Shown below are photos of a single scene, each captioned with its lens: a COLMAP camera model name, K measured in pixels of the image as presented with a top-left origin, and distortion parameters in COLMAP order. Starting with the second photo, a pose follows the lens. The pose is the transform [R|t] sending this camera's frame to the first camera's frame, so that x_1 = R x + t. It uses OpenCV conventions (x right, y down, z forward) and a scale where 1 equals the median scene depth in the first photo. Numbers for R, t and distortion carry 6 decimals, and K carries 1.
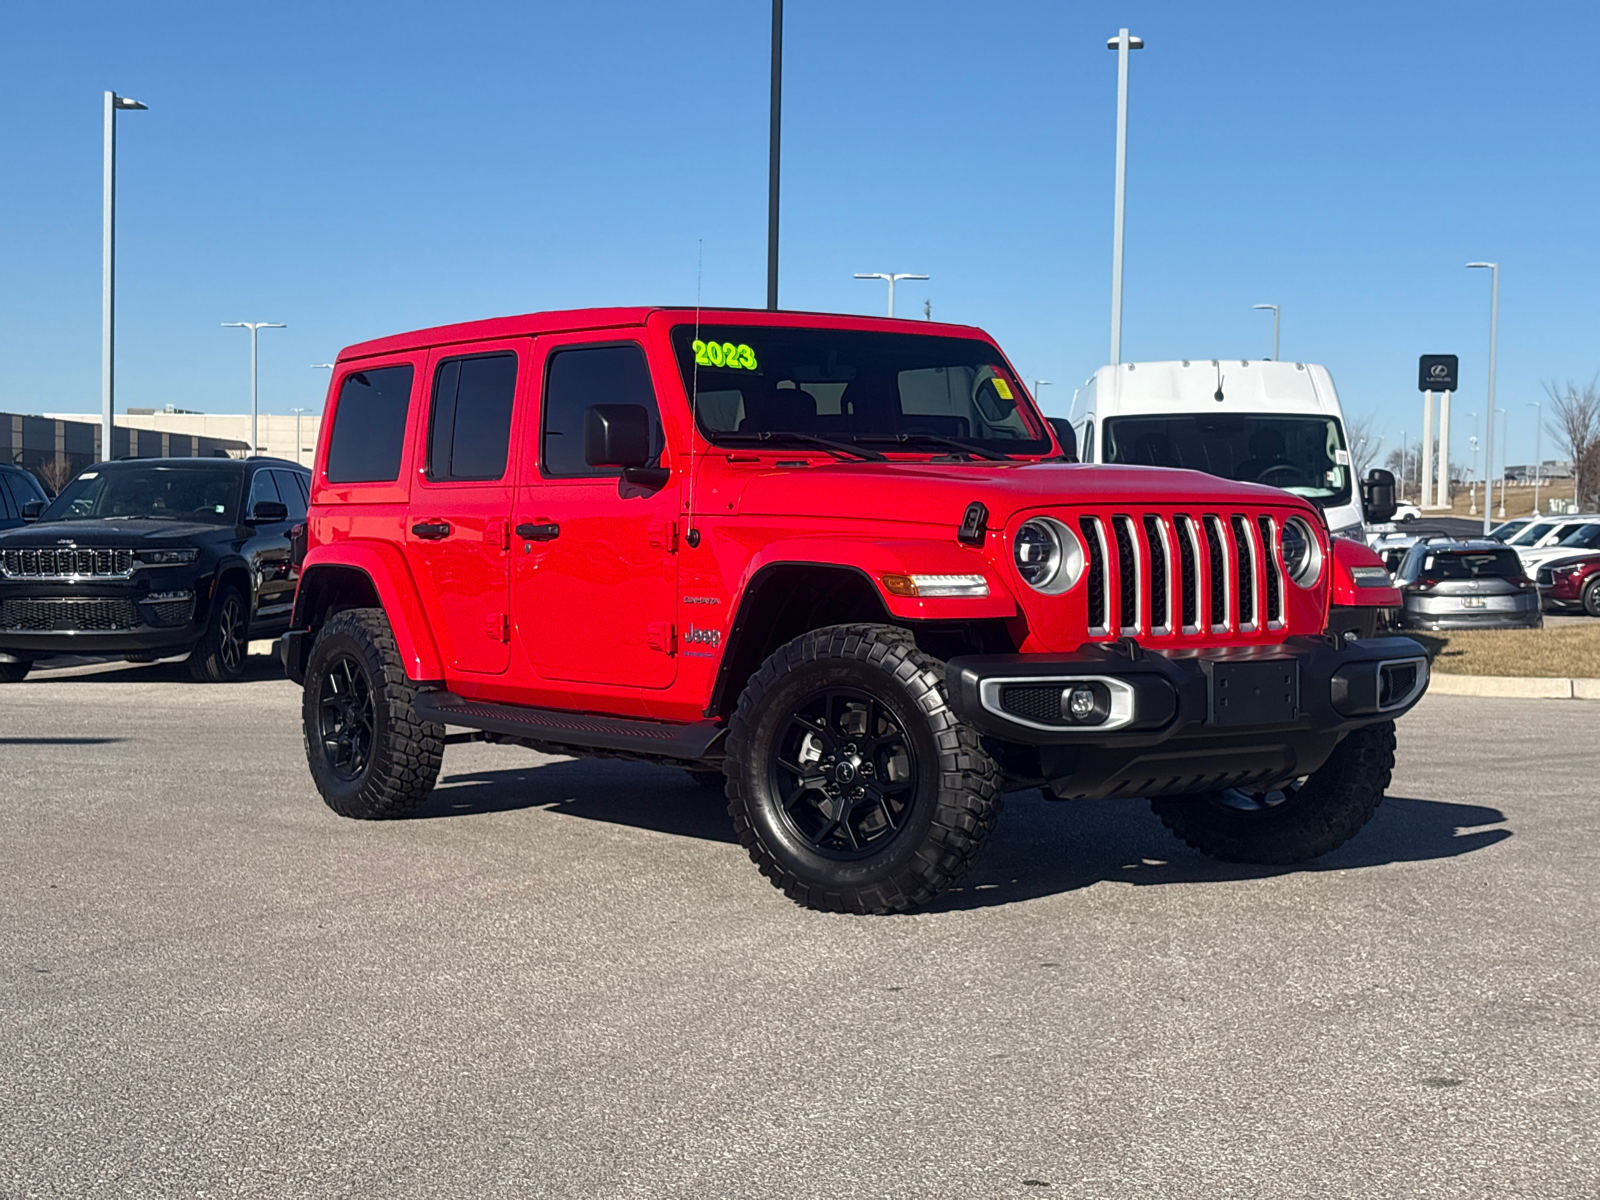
lens RADIAL K [[2357.6, 0, 800.0], [0, 2357.6, 600.0], [0, 0, 1]] dist [0.274982, -1.060999]
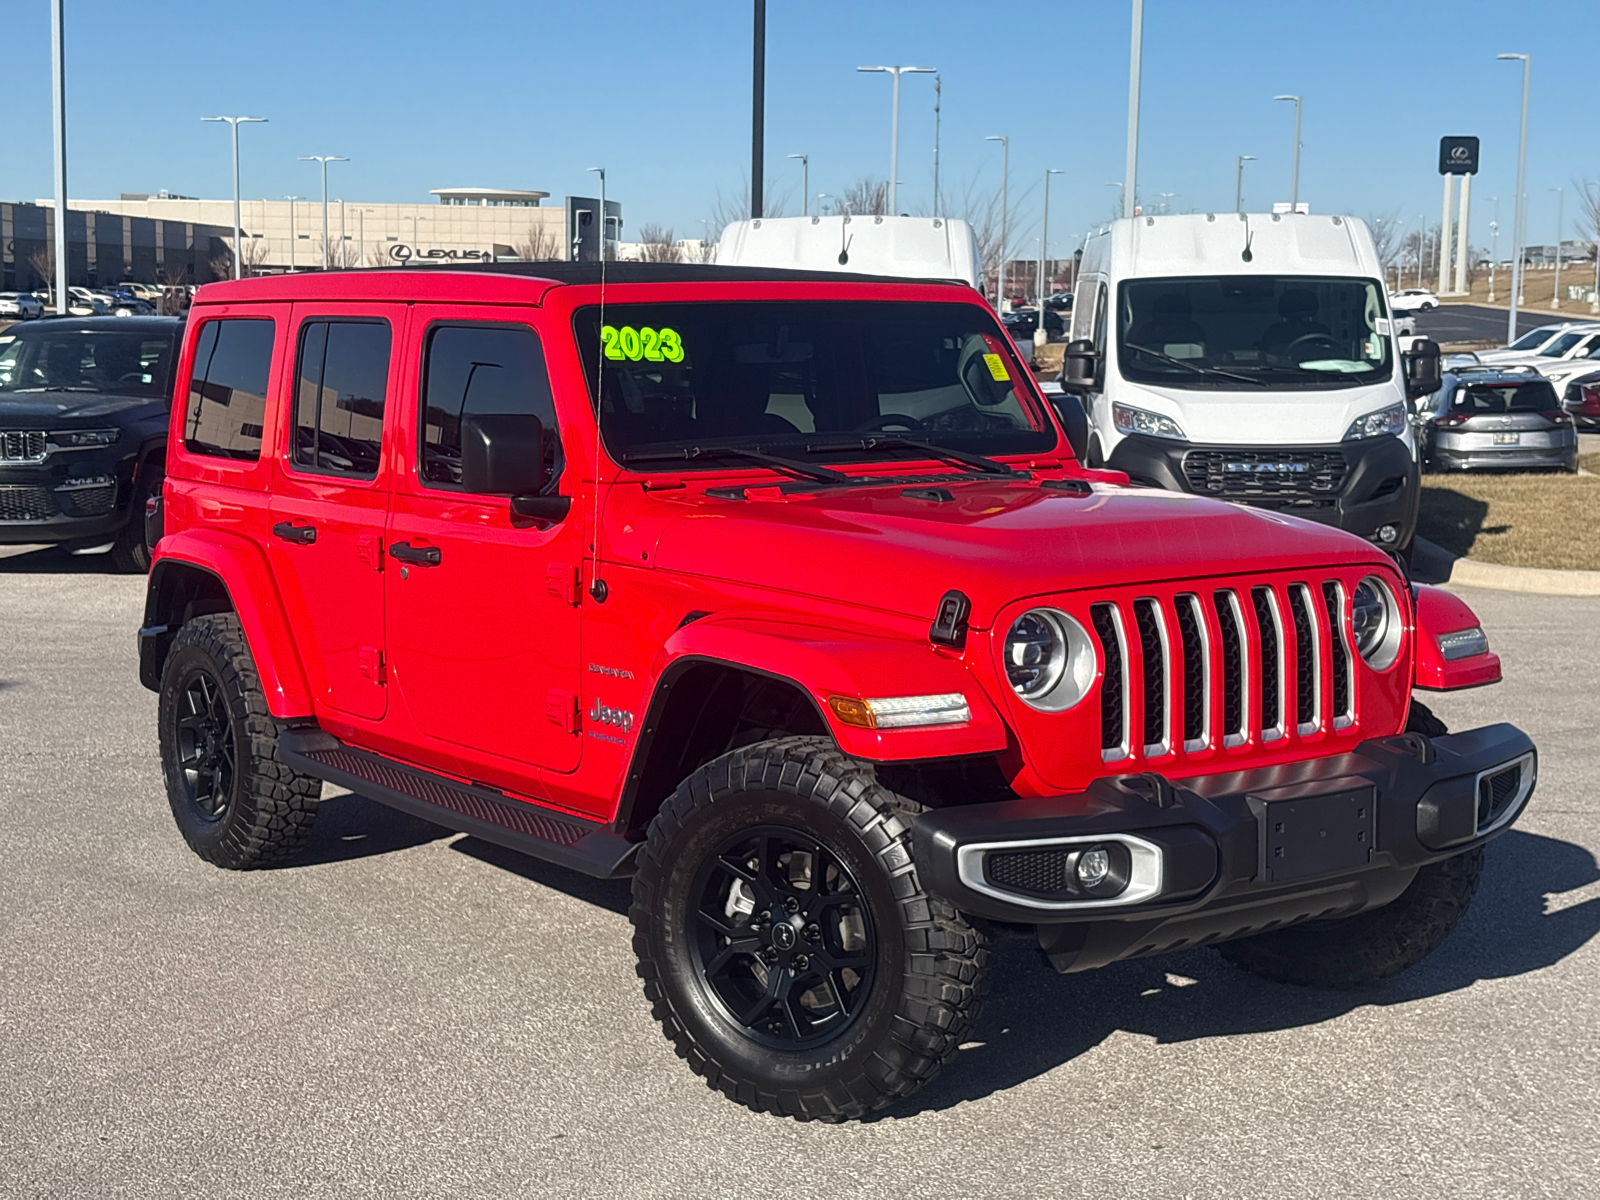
lens RADIAL K [[2357.6, 0, 800.0], [0, 2357.6, 600.0], [0, 0, 1]] dist [0.274982, -1.060999]
pose [[0.999992, -0.001852, -0.003570, 0.023182], [0.002169, 0.995866, 0.090803, -0.089855], [0.003387, -0.090810, 0.995862, 0.205890]]
